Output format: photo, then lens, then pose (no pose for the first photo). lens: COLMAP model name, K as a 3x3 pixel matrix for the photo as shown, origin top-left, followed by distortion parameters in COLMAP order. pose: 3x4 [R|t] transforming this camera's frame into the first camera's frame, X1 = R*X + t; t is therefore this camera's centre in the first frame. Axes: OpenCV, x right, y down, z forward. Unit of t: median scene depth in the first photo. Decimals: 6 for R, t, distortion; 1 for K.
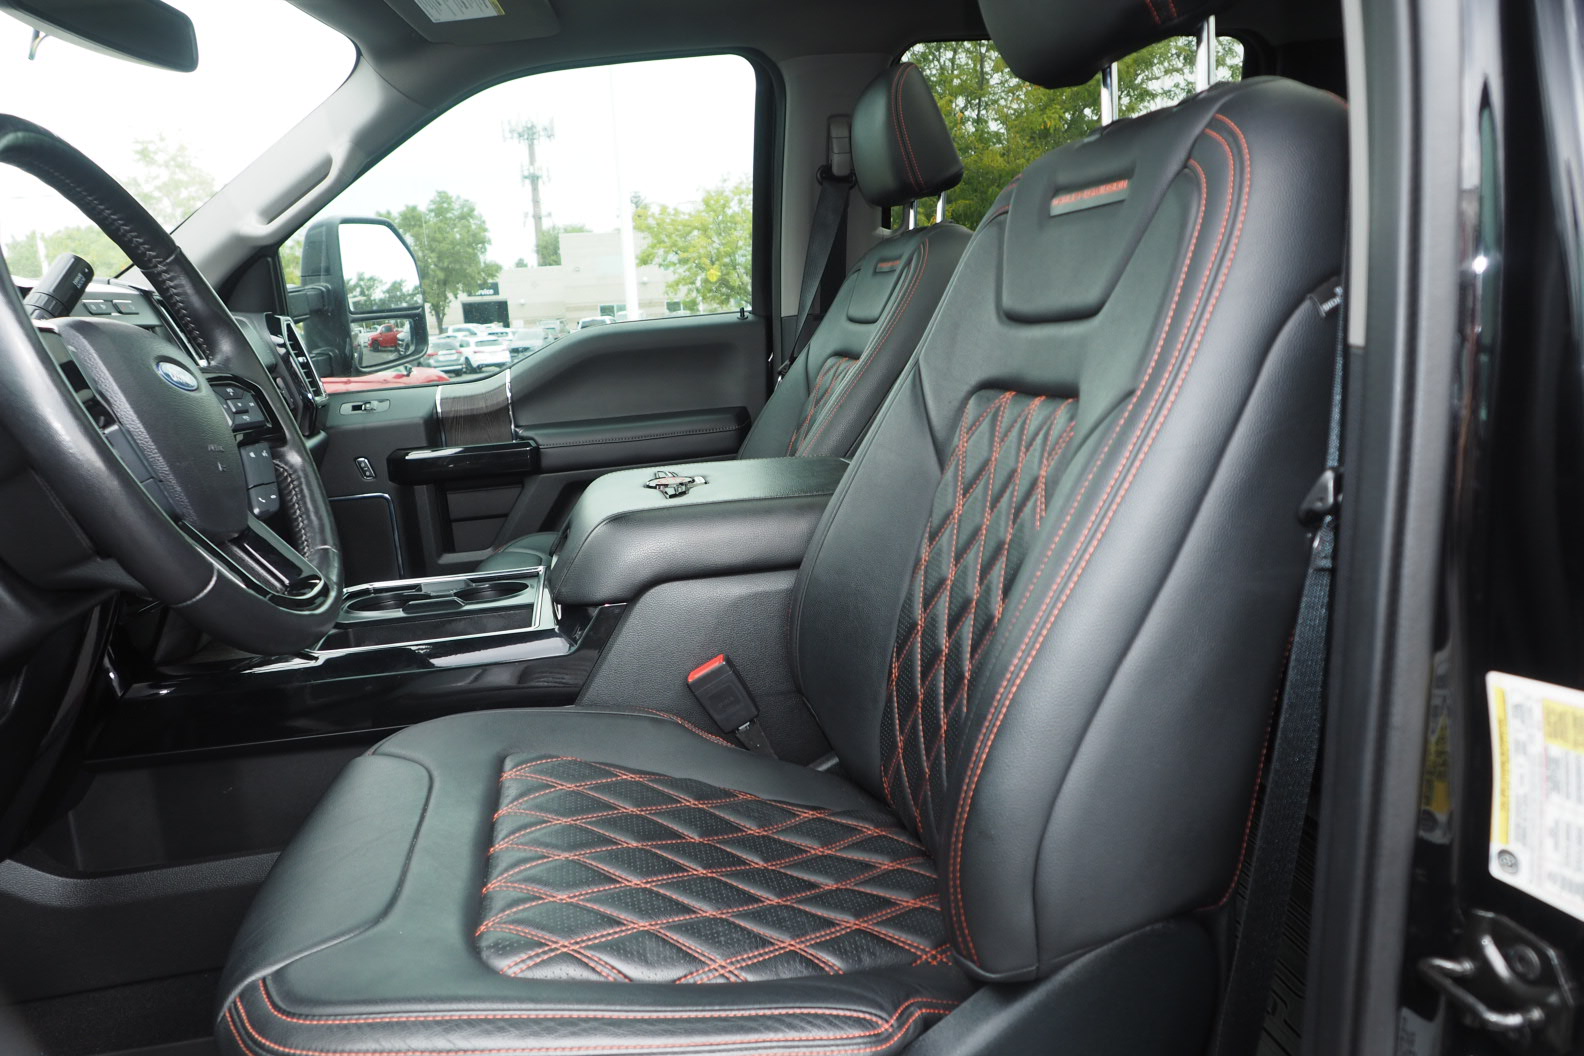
lens RADIAL K [[1135.5, 0, 792.0], [0, 1135.5, 528.0], [0, 0, 1]] dist [-0.027905, 0.003129]
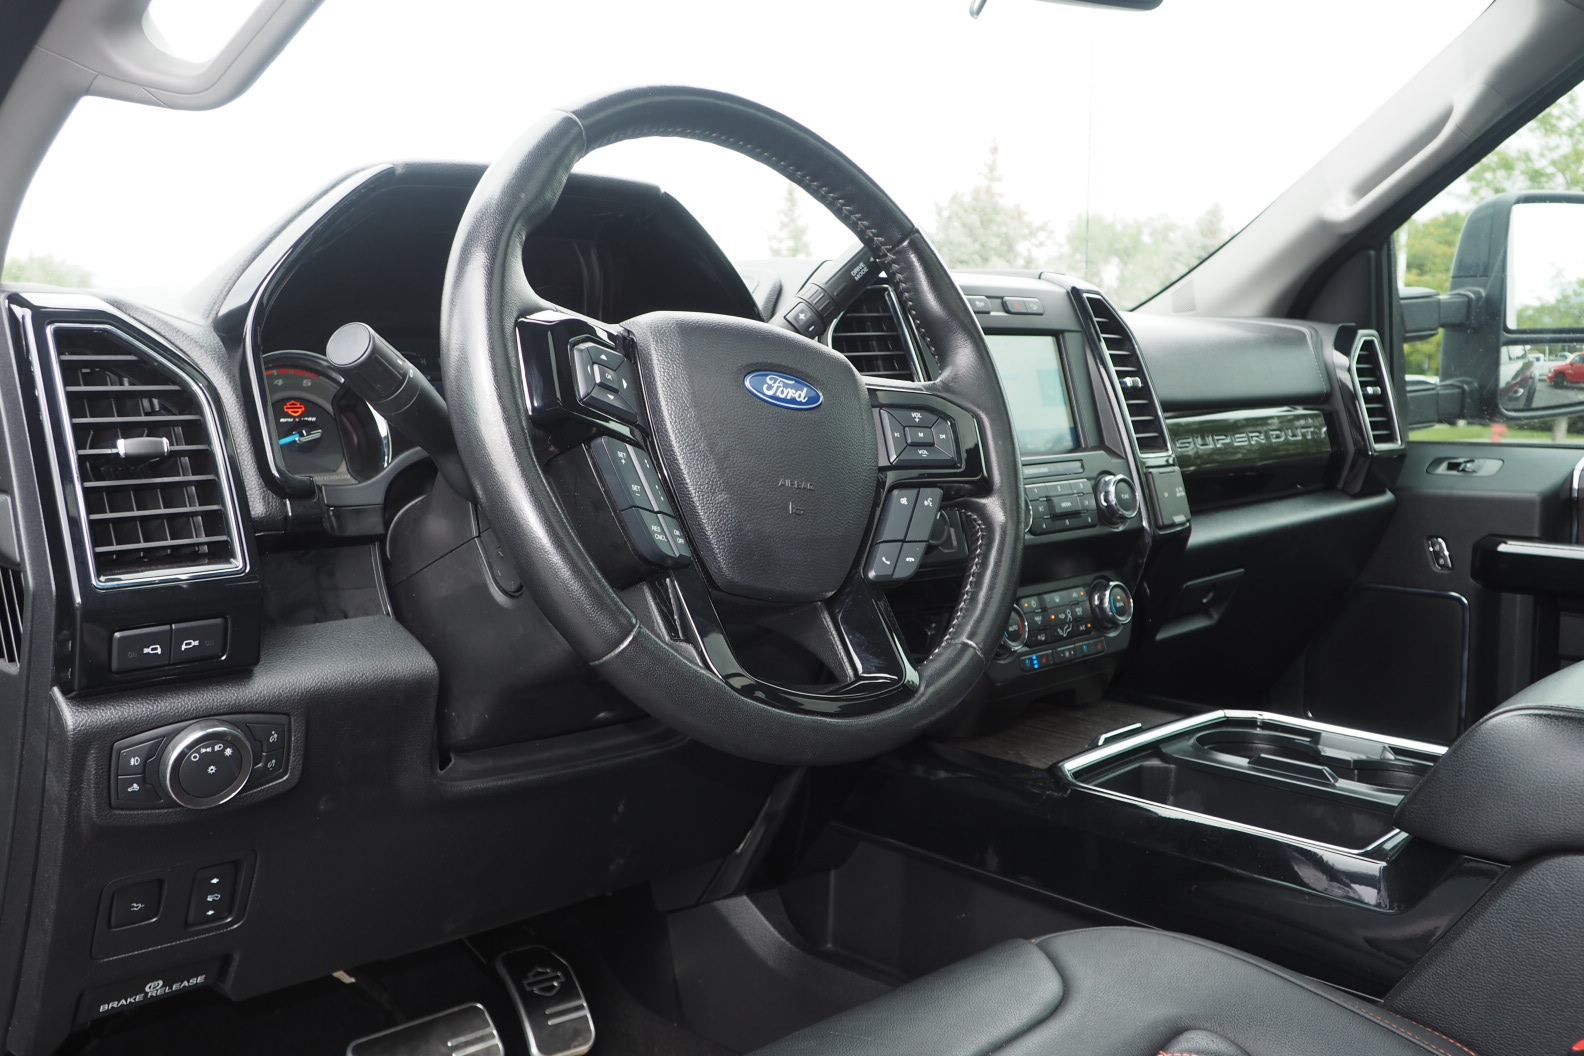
lens RADIAL K [[1448.0, 0, 792.0], [0, 1448.0, 528.0], [0, 0, 1]] dist [-0.012642, -0.006833]
pose [[0.549055, 0.161038, -0.820125, 0.136496], [-0.199761, 0.978107, 0.058325, -0.042096], [0.811563, 0.131805, 0.569204, 0.179845]]
